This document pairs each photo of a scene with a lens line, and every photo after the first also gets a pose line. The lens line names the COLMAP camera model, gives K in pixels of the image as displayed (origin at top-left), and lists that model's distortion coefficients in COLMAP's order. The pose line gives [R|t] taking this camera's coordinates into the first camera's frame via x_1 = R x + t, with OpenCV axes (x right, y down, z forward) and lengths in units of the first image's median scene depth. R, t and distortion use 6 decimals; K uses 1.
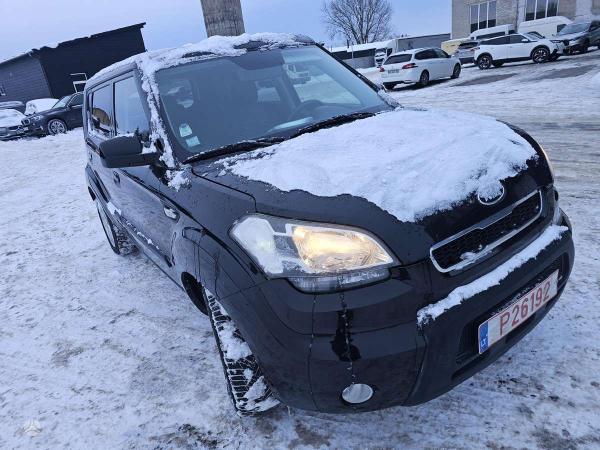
lens RADIAL K [[388.3, 0, 307.6], [0, 388.3, 227.6], [0, 0, 1]] dist [0.134448, -0.198448]
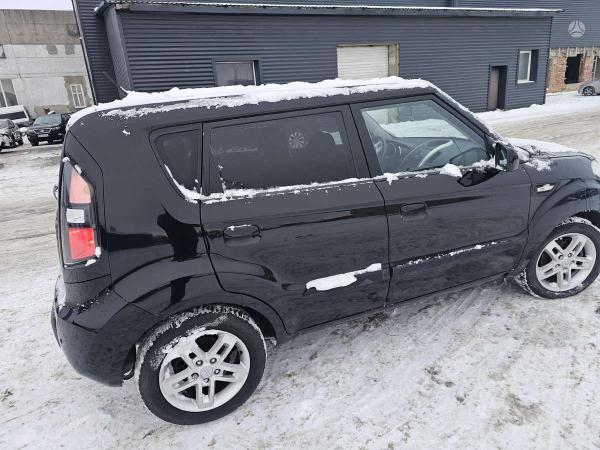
lens RADIAL K [[395.2, 0, 300.0], [0, 395.2, 225.0], [0, 0, 1]] dist [0.050812, -0.049898]
pose [[0.263304, -0.183909, 0.947021, -1.912446], [0.396672, 0.915476, 0.067495, -0.352016], [-0.879388, 0.357885, 0.314000, 1.329163]]
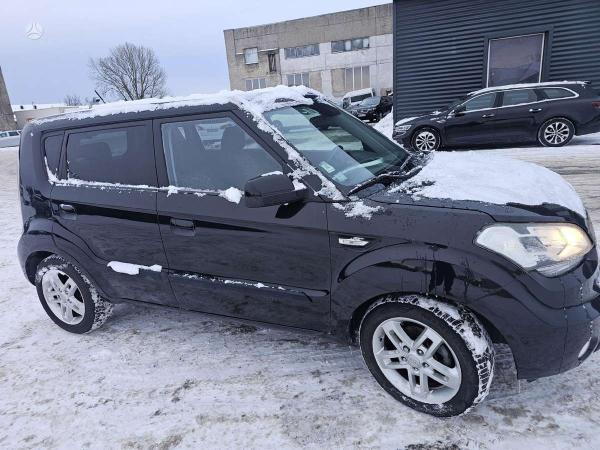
lens RADIAL K [[395.2, 0, 300.0], [0, 395.2, 225.0], [0, 0, 1]] dist [0.050812, -0.049898]
pose [[0.873472, -0.077228, 0.480710, -0.946660], [0.146721, 0.983193, -0.108647, 0.012007], [-0.464240, 0.165430, 0.870123, 0.141112]]
